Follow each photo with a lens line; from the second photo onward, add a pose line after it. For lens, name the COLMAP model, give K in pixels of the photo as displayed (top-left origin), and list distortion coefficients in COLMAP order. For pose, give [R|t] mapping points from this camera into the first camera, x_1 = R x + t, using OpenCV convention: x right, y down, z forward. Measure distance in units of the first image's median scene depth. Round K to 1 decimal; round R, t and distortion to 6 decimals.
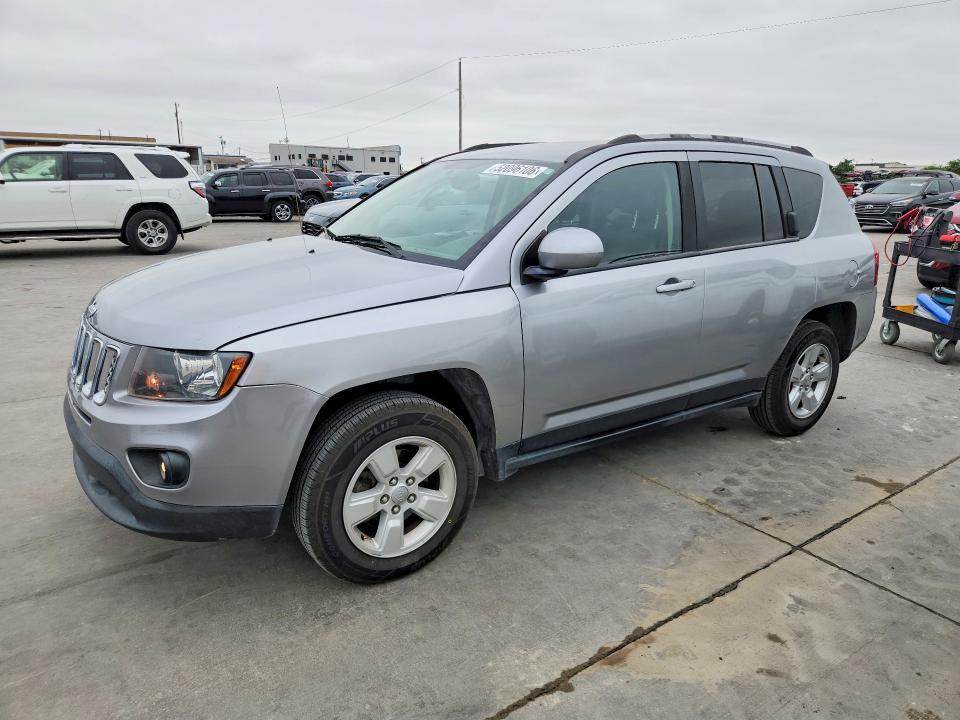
lens RADIAL K [[666.2, 0, 478.3], [0, 666.2, 356.0], [0, 0, 1]] dist [0.069172, -0.064384]
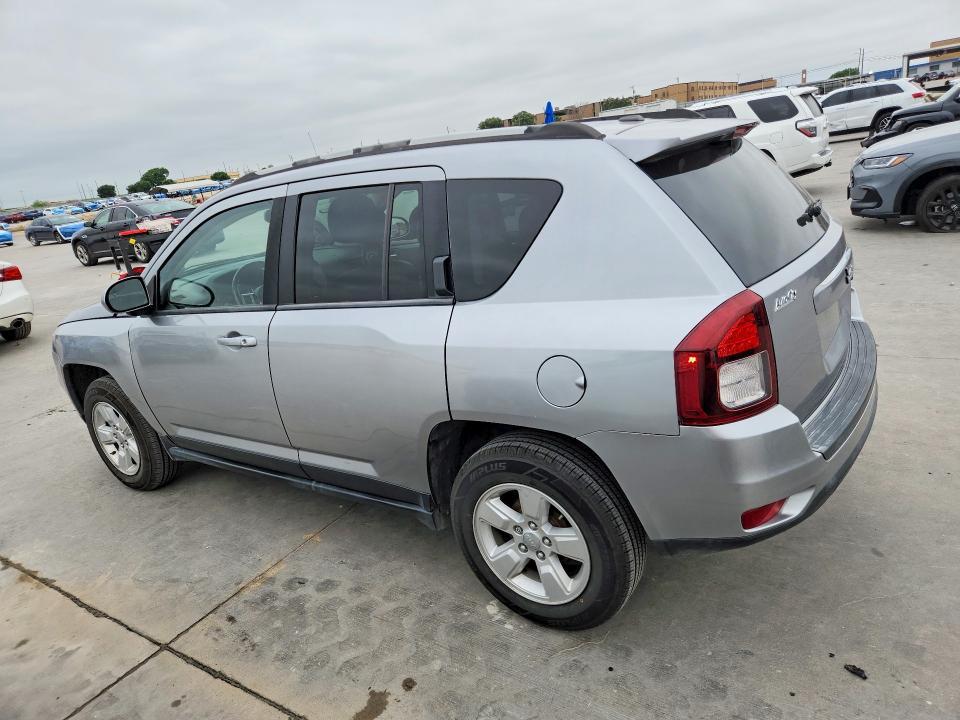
lens RADIAL K [[666.2, 0, 478.3], [0, 666.2, 356.0], [0, 0, 1]] dist [0.069172, -0.064384]
pose [[0.323041, 0.213685, -0.921945, 1.268167], [-0.092477, 0.976641, 0.193959, -0.294662], [0.941856, 0.022602, 0.335256, 1.000495]]
